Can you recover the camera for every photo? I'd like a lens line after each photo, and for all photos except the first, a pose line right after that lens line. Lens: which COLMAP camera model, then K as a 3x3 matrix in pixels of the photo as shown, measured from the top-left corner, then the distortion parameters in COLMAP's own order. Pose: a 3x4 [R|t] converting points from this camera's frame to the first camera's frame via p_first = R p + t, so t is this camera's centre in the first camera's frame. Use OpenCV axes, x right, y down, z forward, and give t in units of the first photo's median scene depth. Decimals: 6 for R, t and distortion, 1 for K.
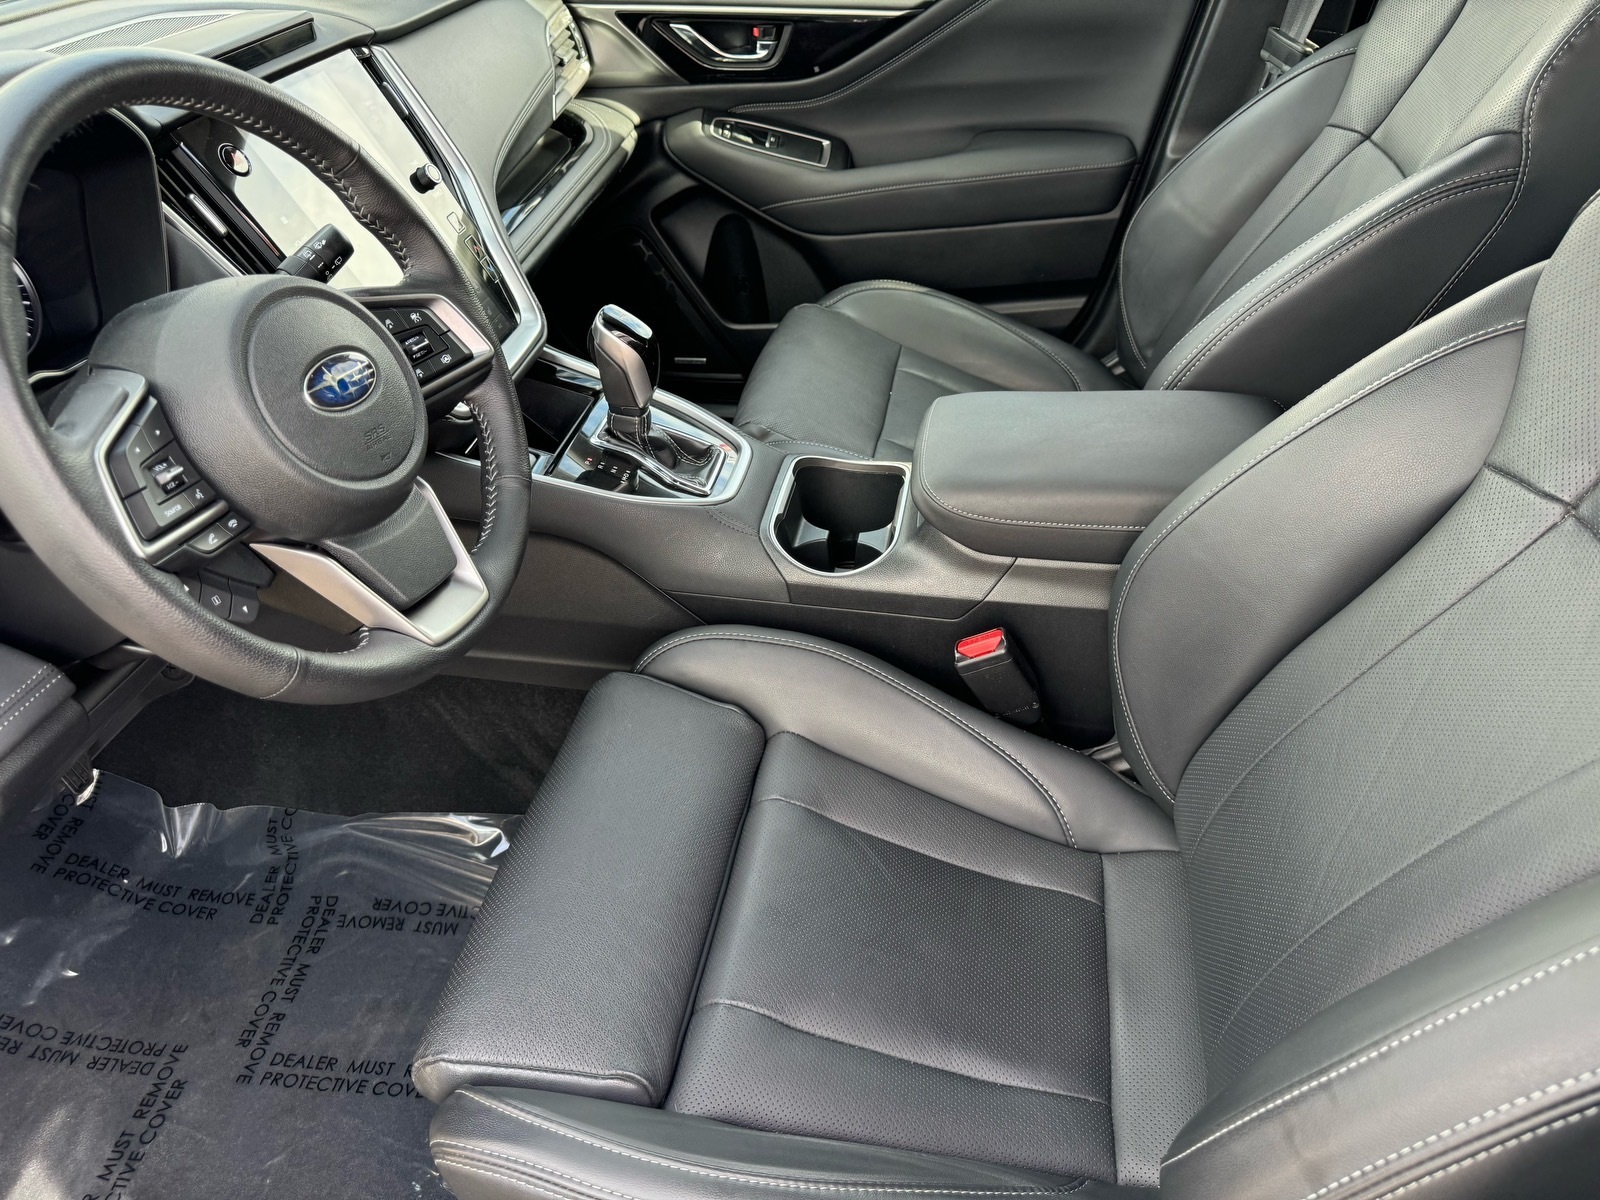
lens RADIAL K [[1166.0, 0, 815.0], [0, 1166.0, 612.7], [0, 0, 1]] dist [0.059729, -0.076265]
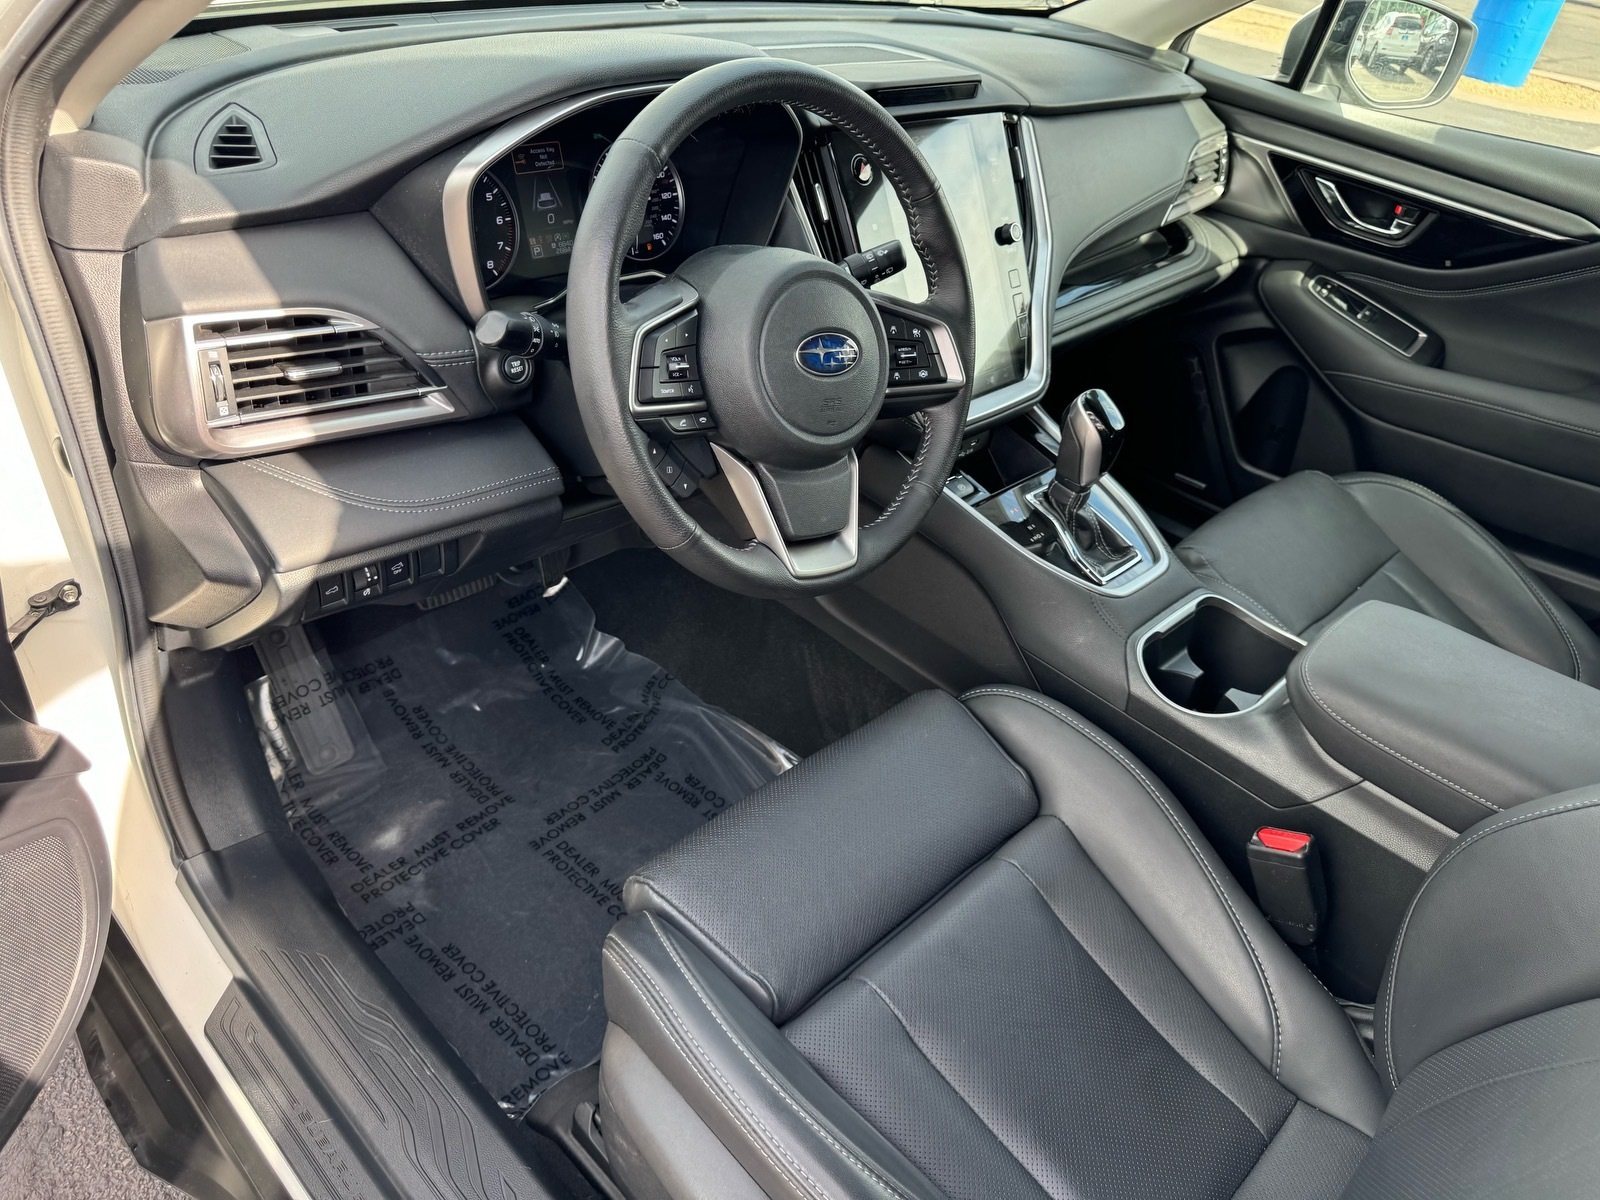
lens RADIAL K [[1166.0, 0, 803.6], [0, 1166.0, 616.3], [0, 0, 1]] dist [0.059729, -0.076265]
pose [[0.815389, 0.439046, -0.377331, 0.105076], [-0.461341, 0.886547, 0.034619, 0.012387], [0.349721, 0.145850, 0.925431, -0.072844]]
